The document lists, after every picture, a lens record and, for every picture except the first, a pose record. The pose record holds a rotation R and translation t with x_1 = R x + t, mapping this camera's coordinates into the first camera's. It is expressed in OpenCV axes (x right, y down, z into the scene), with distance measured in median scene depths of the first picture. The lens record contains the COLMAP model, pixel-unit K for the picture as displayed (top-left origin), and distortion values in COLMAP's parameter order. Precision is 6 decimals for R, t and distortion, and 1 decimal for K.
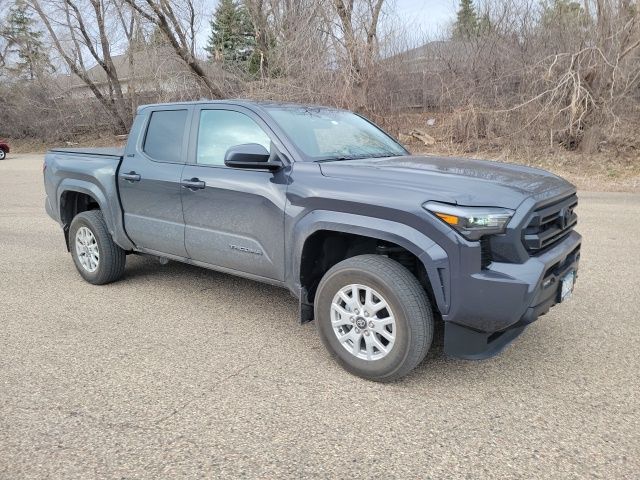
lens RADIAL K [[474.5, 0, 325.4], [0, 474.5, 239.9], [0, 0, 1]] dist [0.050588, -0.029560]
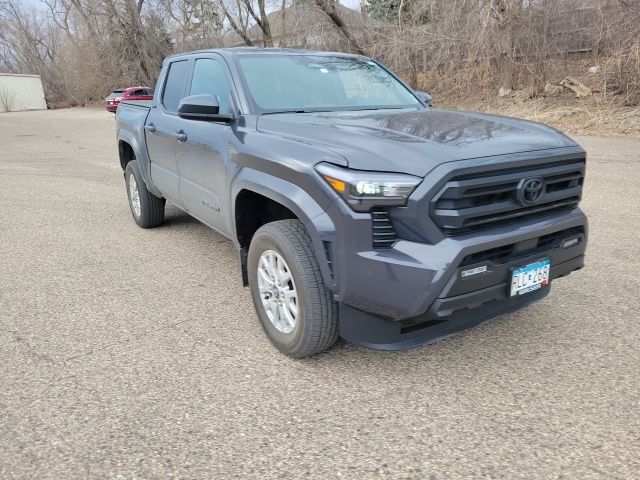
lens RADIAL K [[474.5, 0, 325.4], [0, 474.5, 239.9], [0, 0, 1]] dist [0.050588, -0.029560]
pose [[0.947624, 0.090689, -0.306243, 0.450914], [-0.062469, 0.992949, 0.100745, -0.026471], [0.313220, -0.076338, 0.946607, 0.162548]]
